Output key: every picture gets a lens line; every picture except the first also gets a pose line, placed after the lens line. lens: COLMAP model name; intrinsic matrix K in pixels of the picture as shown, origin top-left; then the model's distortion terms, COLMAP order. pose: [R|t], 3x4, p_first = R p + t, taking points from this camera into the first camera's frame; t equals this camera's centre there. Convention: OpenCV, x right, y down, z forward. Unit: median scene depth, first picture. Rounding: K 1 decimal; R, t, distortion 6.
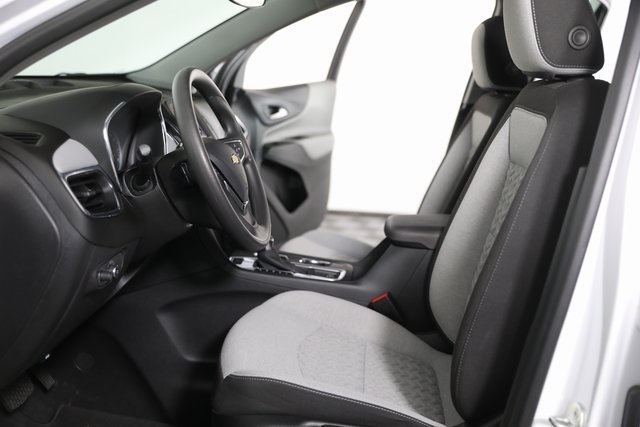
lens RADIAL K [[702.2, 0, 320.0], [0, 702.2, 213.5], [0, 0, 1]] dist [0.014531, 0.007730]
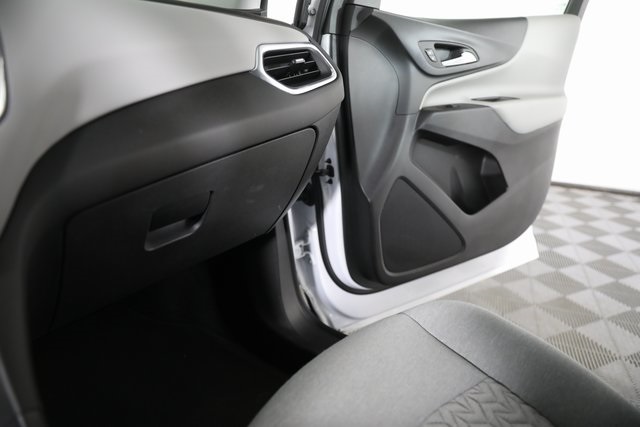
lens RADIAL K [[434.9, 0, 320.0], [0, 434.9, 213.5], [0, 0, 1]] dist [-0.115563, 0.088941]
pose [[0.847671, 0.120536, -0.516647, 0.049028], [-0.056951, 0.988895, 0.137274, -0.050687], [0.527456, -0.086939, 0.845122, 0.606067]]
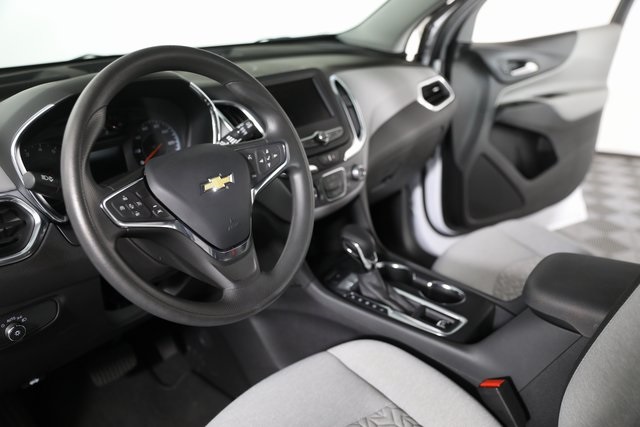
lens RADIAL K [[522.9, 0, 320.0], [0, 522.9, 213.5], [0, 0, 1]] dist [-0.012061, -0.001217]
pose [[0.829254, 0.143346, -0.540175, 0.110028], [-0.053666, 0.982504, 0.178341, -0.066786], [0.556289, -0.118901, 0.822439, 0.295352]]
